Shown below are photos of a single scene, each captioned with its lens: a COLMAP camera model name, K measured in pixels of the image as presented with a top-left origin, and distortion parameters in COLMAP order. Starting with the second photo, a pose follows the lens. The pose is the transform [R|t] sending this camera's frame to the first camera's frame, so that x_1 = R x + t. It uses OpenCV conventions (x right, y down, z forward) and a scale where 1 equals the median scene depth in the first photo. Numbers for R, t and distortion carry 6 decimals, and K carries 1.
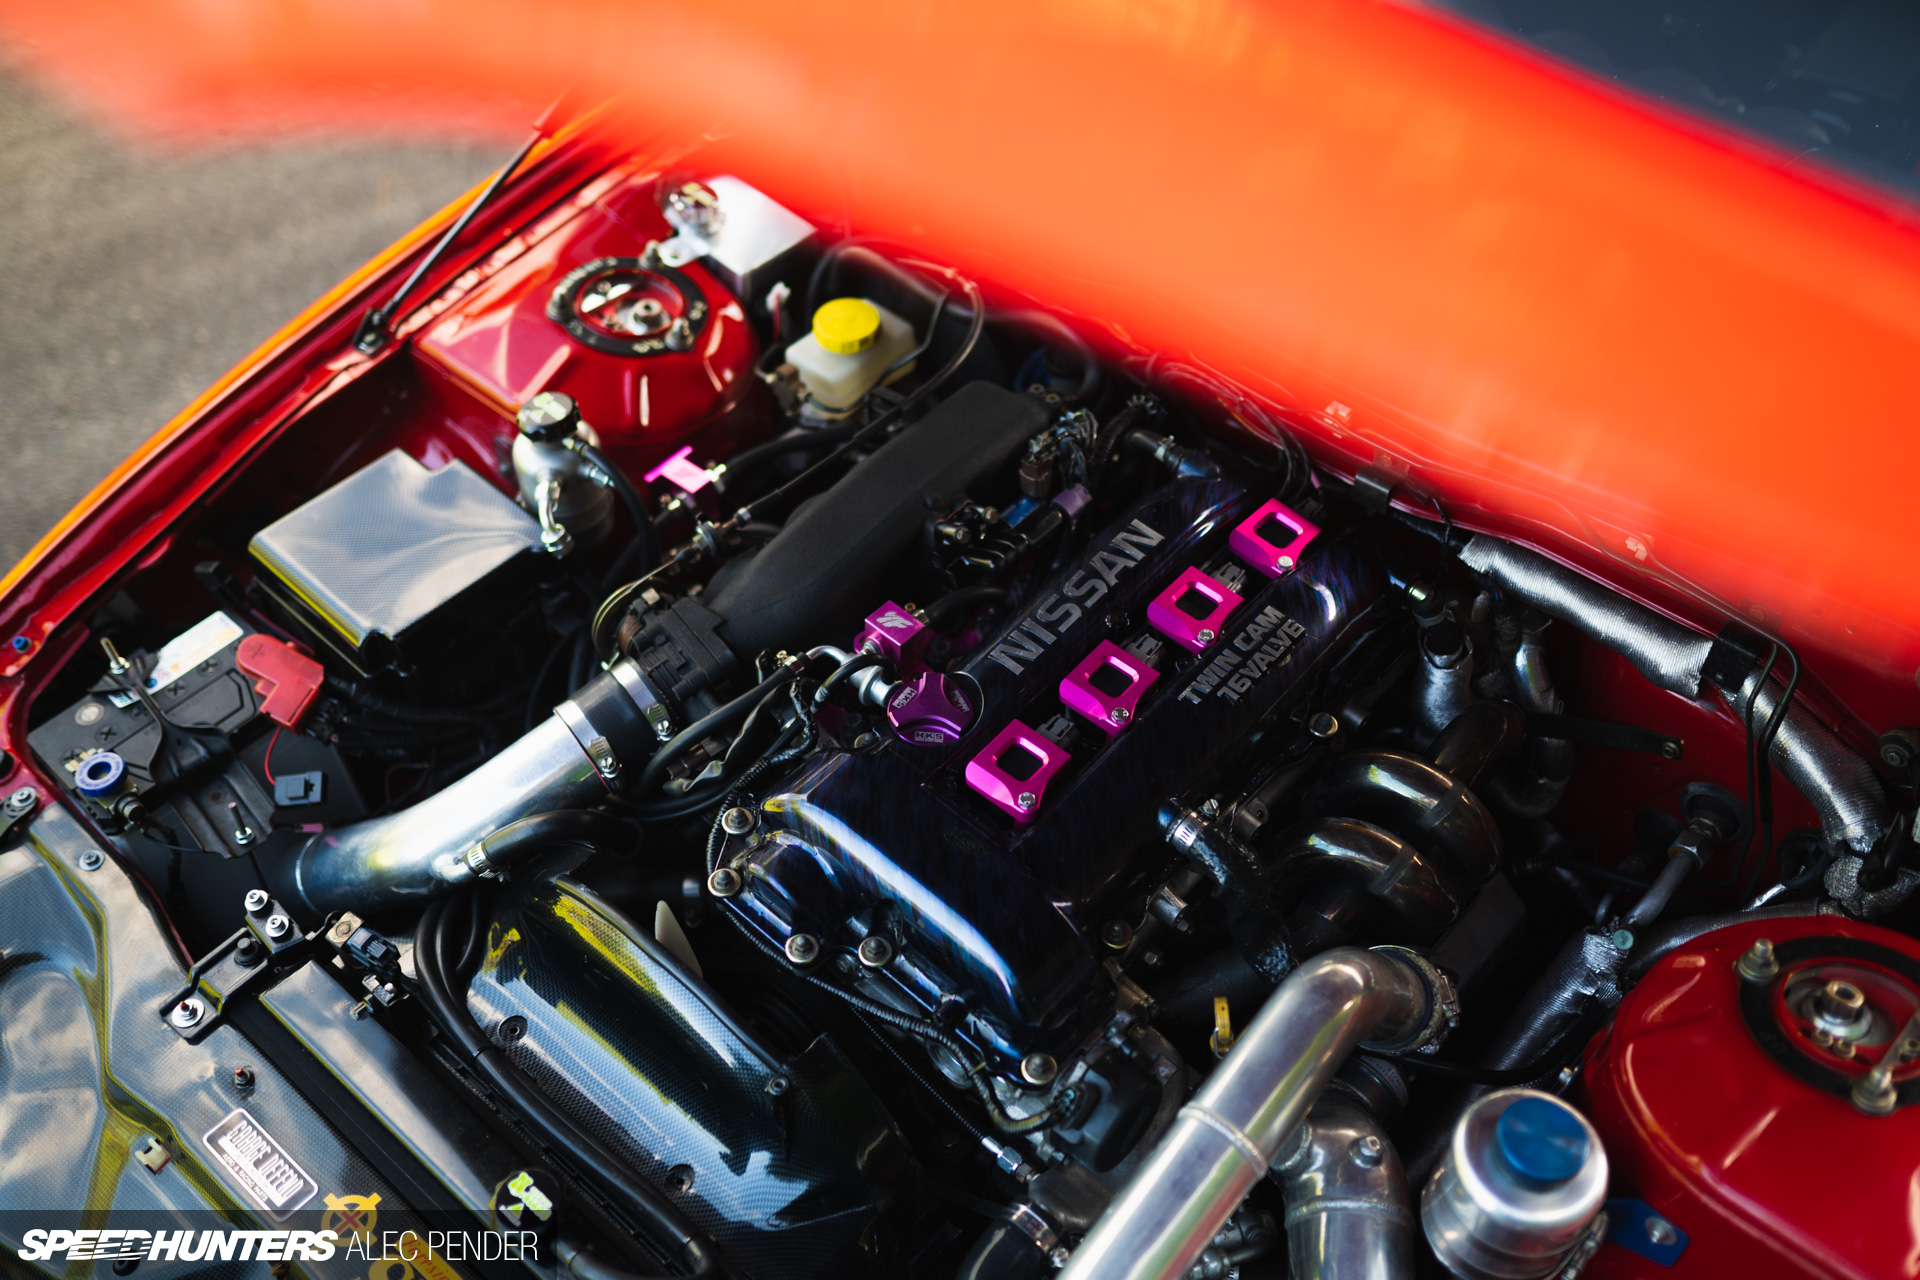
lens RADIAL K [[1870.2, 0, 960.0], [0, 1870.2, 640.0], [0, 0, 1]] dist [-0.027749, 0.023263]
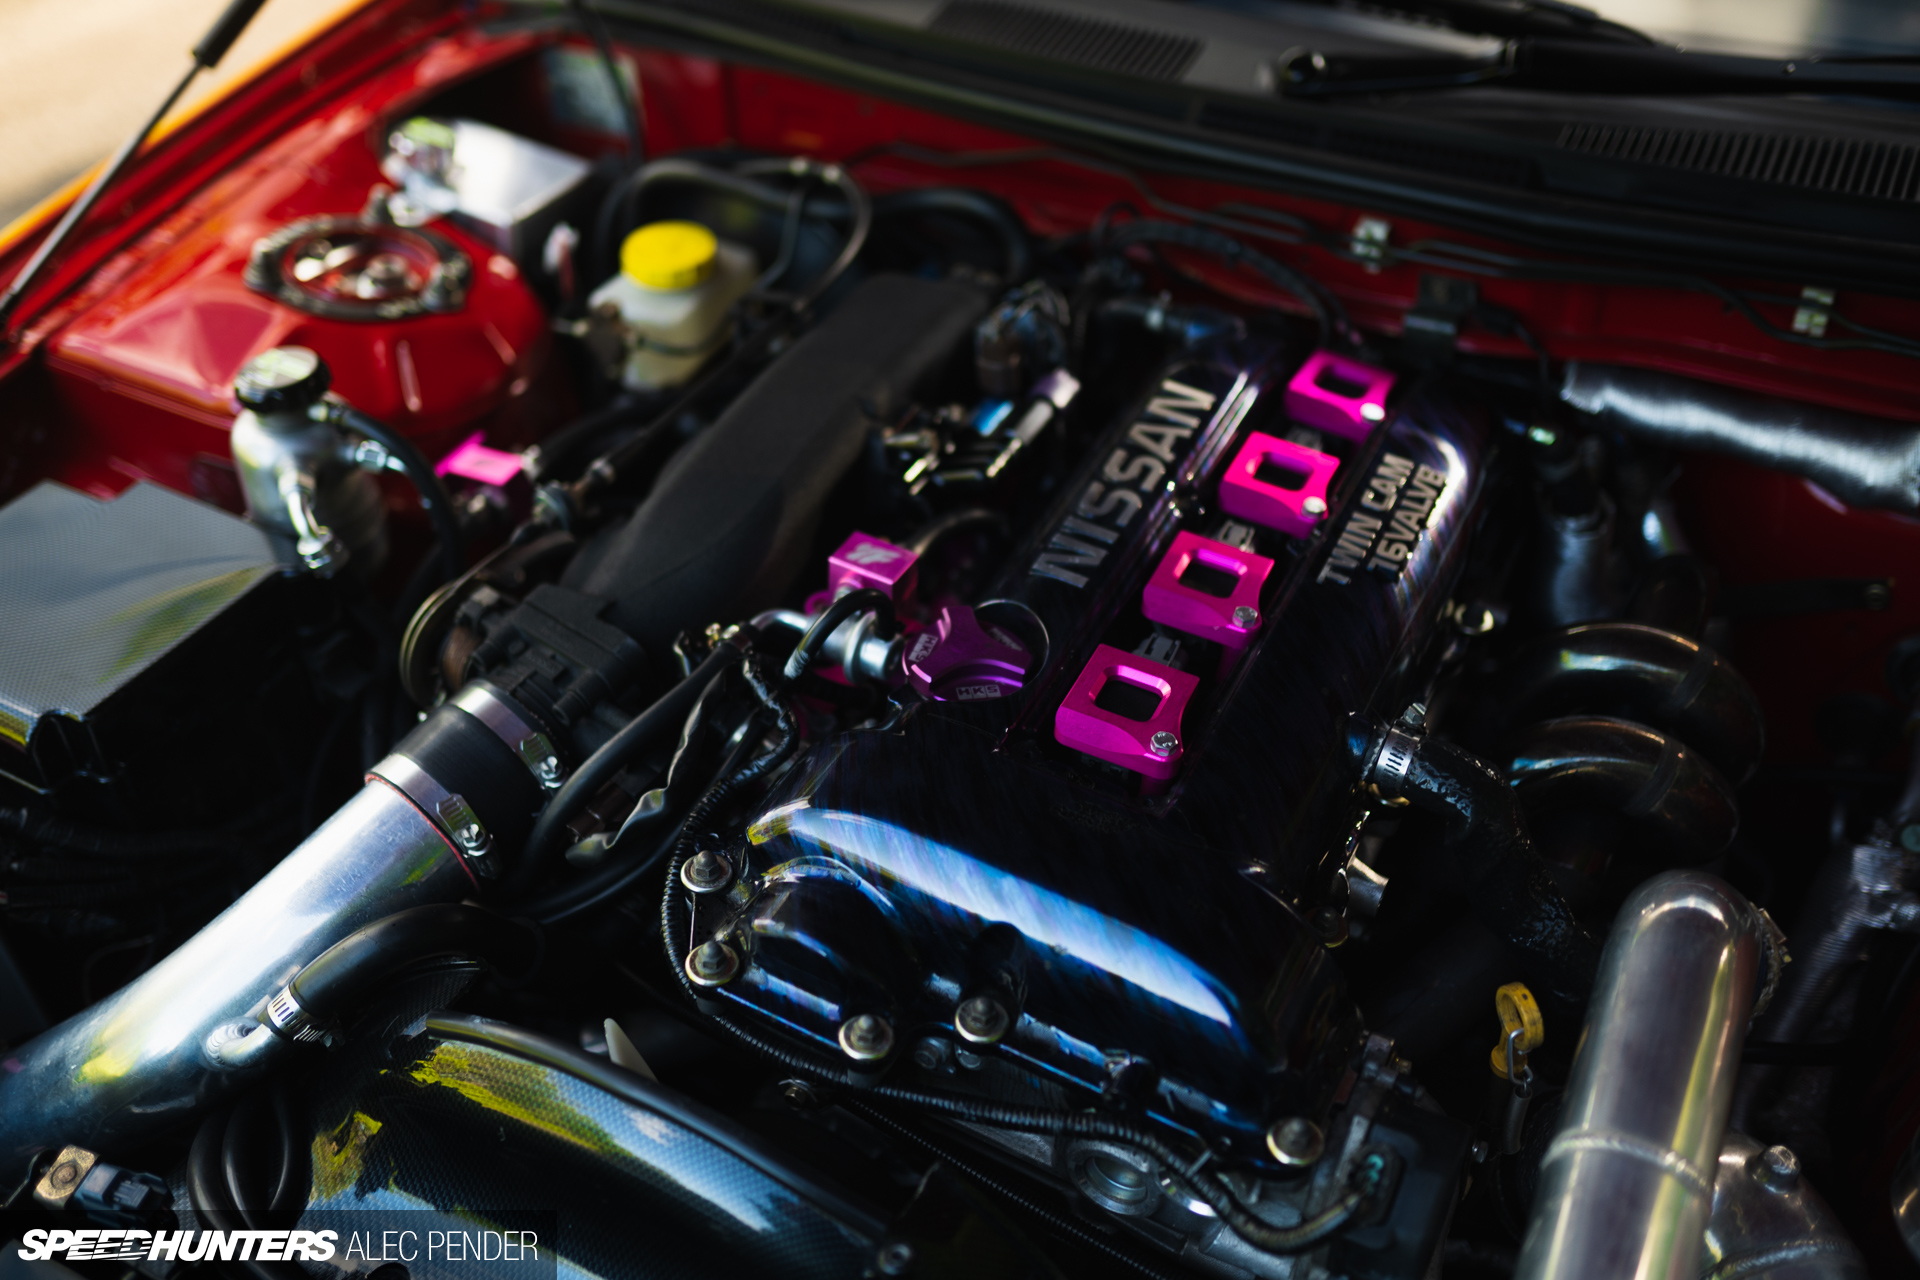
lens RADIAL K [[1870.2, 0, 960.0], [0, 1870.2, 640.0], [0, 0, 1]] dist [-0.027749, 0.023263]
pose [[0.968093, -0.150103, 0.200661, -0.144053], [0.176226, 0.977093, -0.119302, 0.105491], [-0.178157, 0.150858, 0.972369, 0.341863]]
